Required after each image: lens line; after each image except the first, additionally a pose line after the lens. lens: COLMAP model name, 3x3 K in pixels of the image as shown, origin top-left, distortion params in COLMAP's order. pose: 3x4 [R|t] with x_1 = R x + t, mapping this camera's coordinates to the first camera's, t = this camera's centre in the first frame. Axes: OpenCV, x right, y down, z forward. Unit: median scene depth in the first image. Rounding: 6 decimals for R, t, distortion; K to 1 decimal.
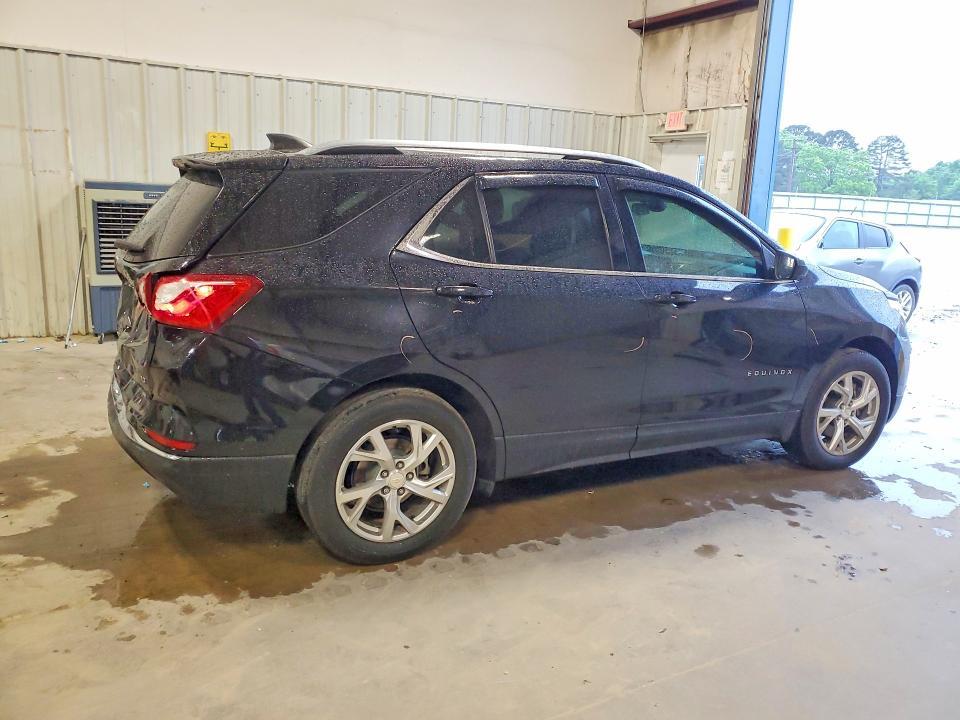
lens RADIAL K [[748.4, 0, 481.8], [0, 748.4, 360.9], [0, 0, 1]] dist [0.009535, 0.011248]
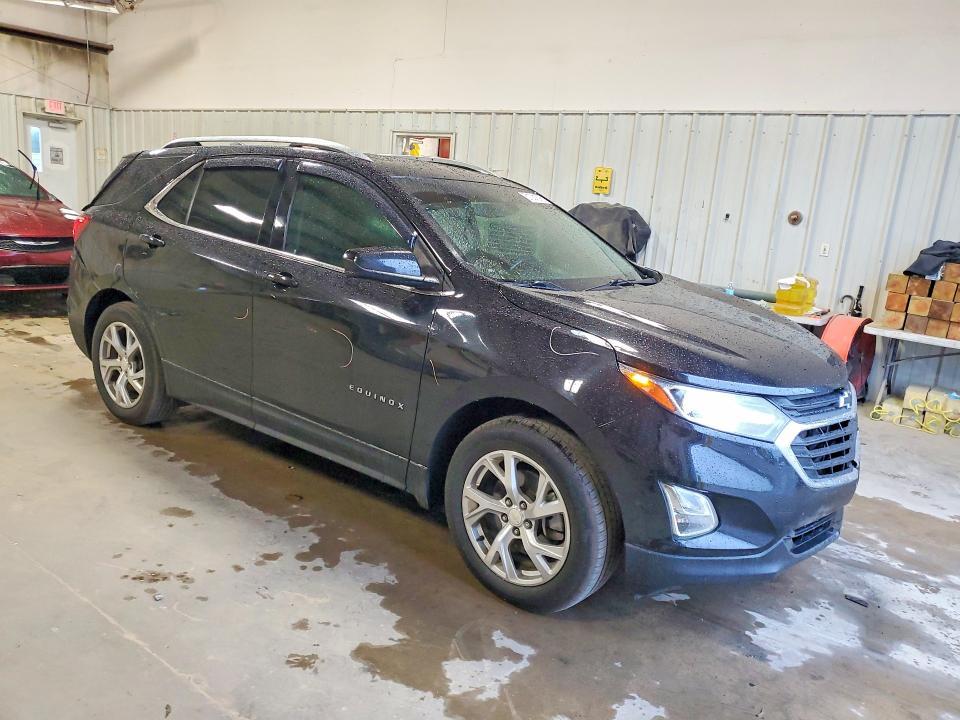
lens RADIAL K [[748.4, 0, 483.6], [0, 748.4, 358.7], [0, 0, 1]] dist [0.009535, 0.011248]
pose [[0.411645, 0.181254, -0.893138, 1.194565], [-0.267888, 0.960792, 0.071515, -0.116187], [0.871082, 0.209822, 0.444061, 0.772749]]
